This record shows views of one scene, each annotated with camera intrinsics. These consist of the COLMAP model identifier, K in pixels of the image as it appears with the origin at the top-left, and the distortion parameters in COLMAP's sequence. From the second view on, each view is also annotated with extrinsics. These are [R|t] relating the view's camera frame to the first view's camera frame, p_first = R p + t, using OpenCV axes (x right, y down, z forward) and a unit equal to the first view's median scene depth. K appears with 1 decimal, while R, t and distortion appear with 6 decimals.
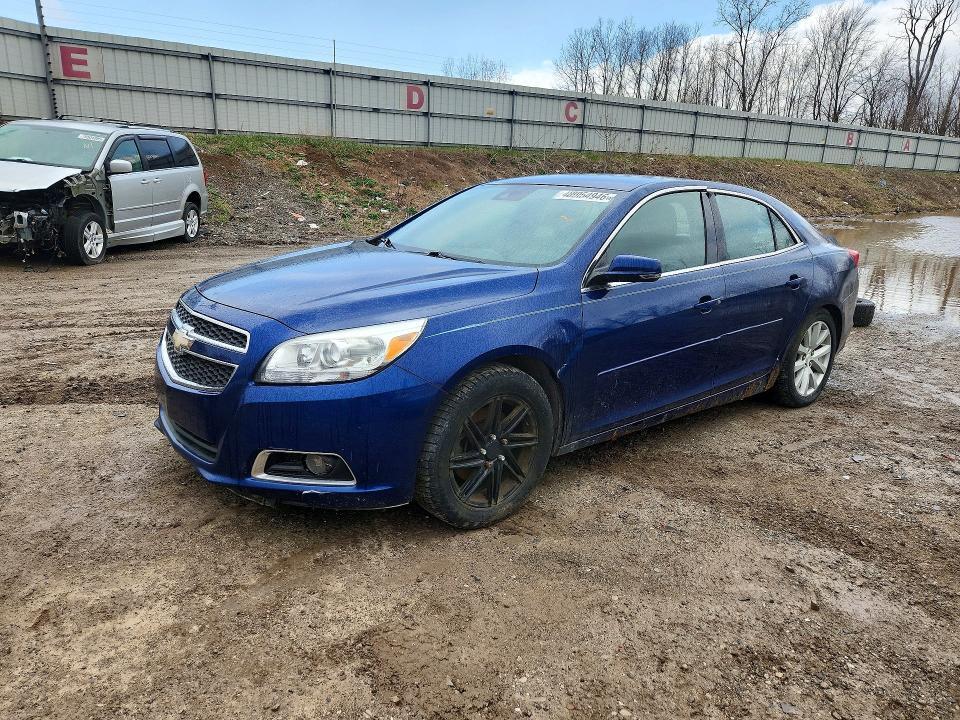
lens RADIAL K [[653.4, 0, 480.0], [0, 653.4, 360.0], [0, 0, 1]] dist [0.062533, -0.048359]
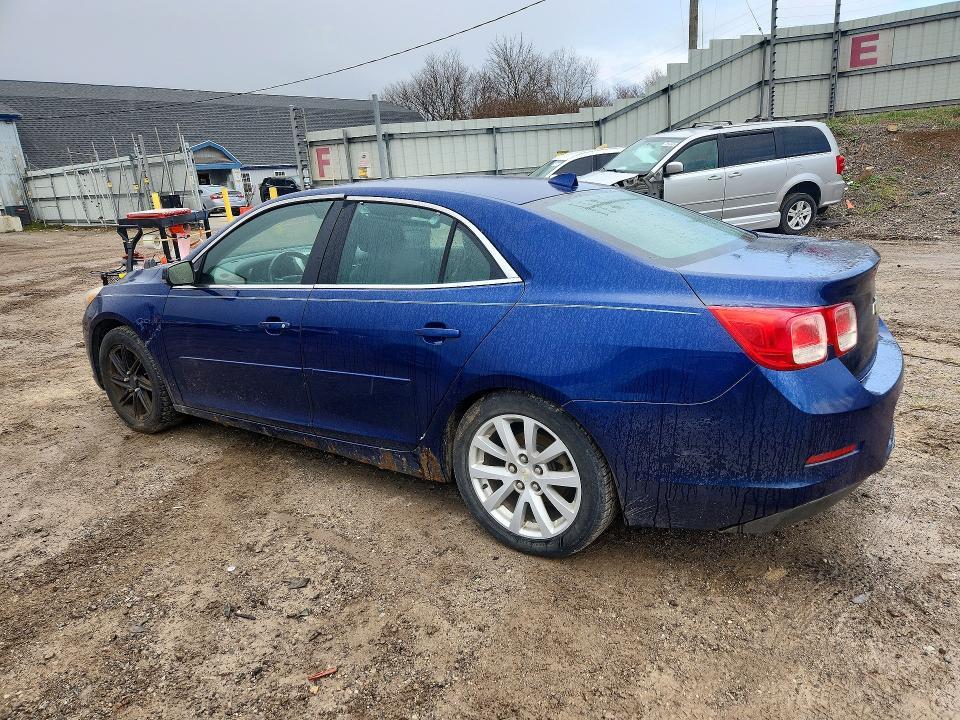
lens RADIAL K [[653.4, 0, 480.0], [0, 653.4, 360.0], [0, 0, 1]] dist [0.062533, -0.048359]
pose [[0.283804, 0.211575, -0.935249, 0.376764], [-0.188202, 0.968673, 0.162025, -0.070320], [0.940231, 0.130033, 0.314732, 0.285617]]
